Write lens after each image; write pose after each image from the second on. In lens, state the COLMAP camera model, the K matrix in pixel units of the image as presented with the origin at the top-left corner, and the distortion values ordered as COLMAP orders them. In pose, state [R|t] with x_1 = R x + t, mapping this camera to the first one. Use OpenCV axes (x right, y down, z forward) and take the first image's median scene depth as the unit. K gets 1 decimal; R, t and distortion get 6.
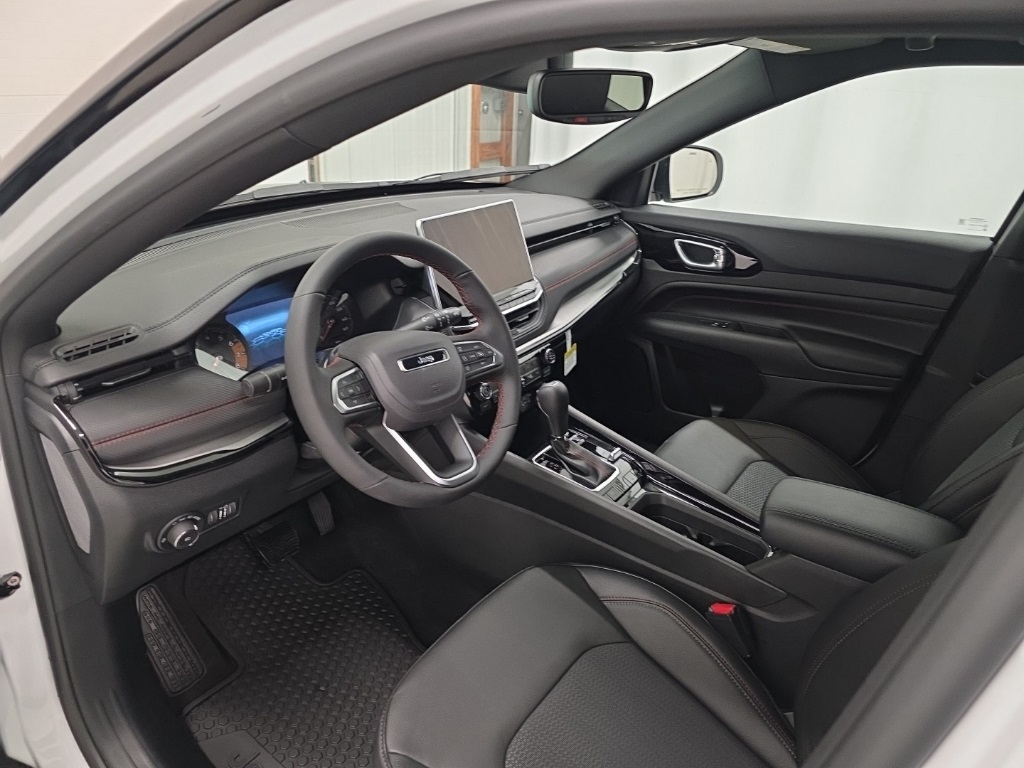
lens RADIAL K [[699.2, 0, 507.8], [0, 699.2, 384.7], [0, 0, 1]] dist [0.050685, -0.048467]
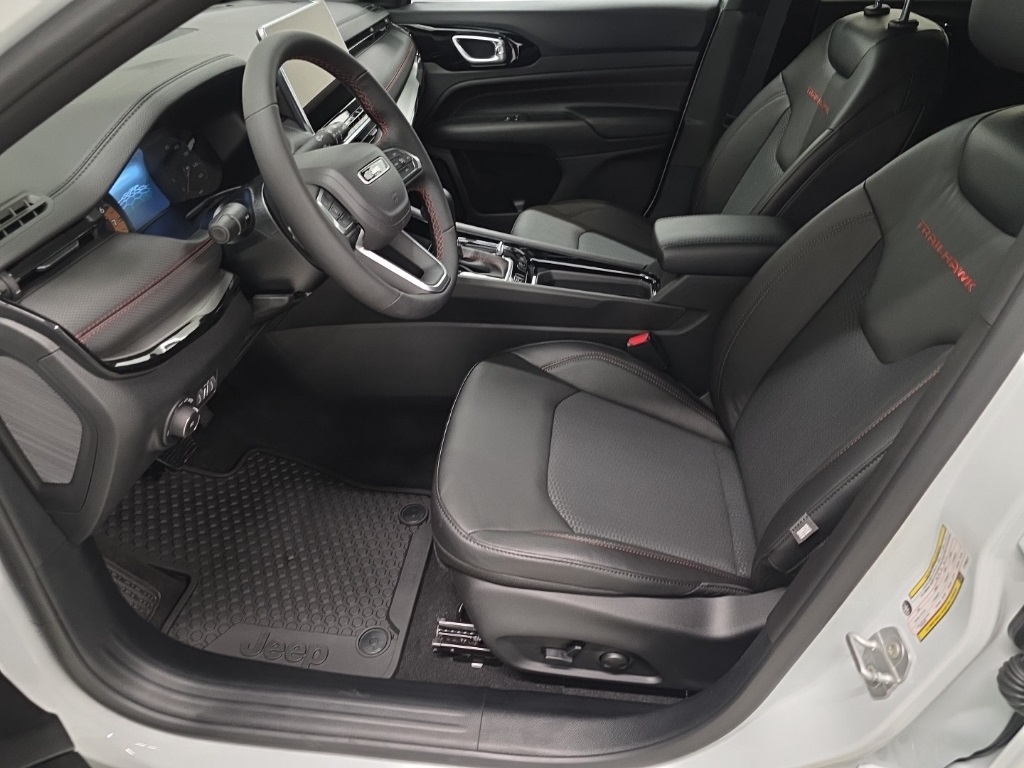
lens RADIAL K [[699.2, 0, 517.1], [0, 699.2, 385.5], [0, 0, 1]] dist [0.050685, -0.048467]
pose [[0.853822, -0.323098, 0.408161, -0.356627], [0.233304, 0.938425, 0.254809, 0.033121], [-0.465357, -0.122336, 0.876628, 0.028217]]
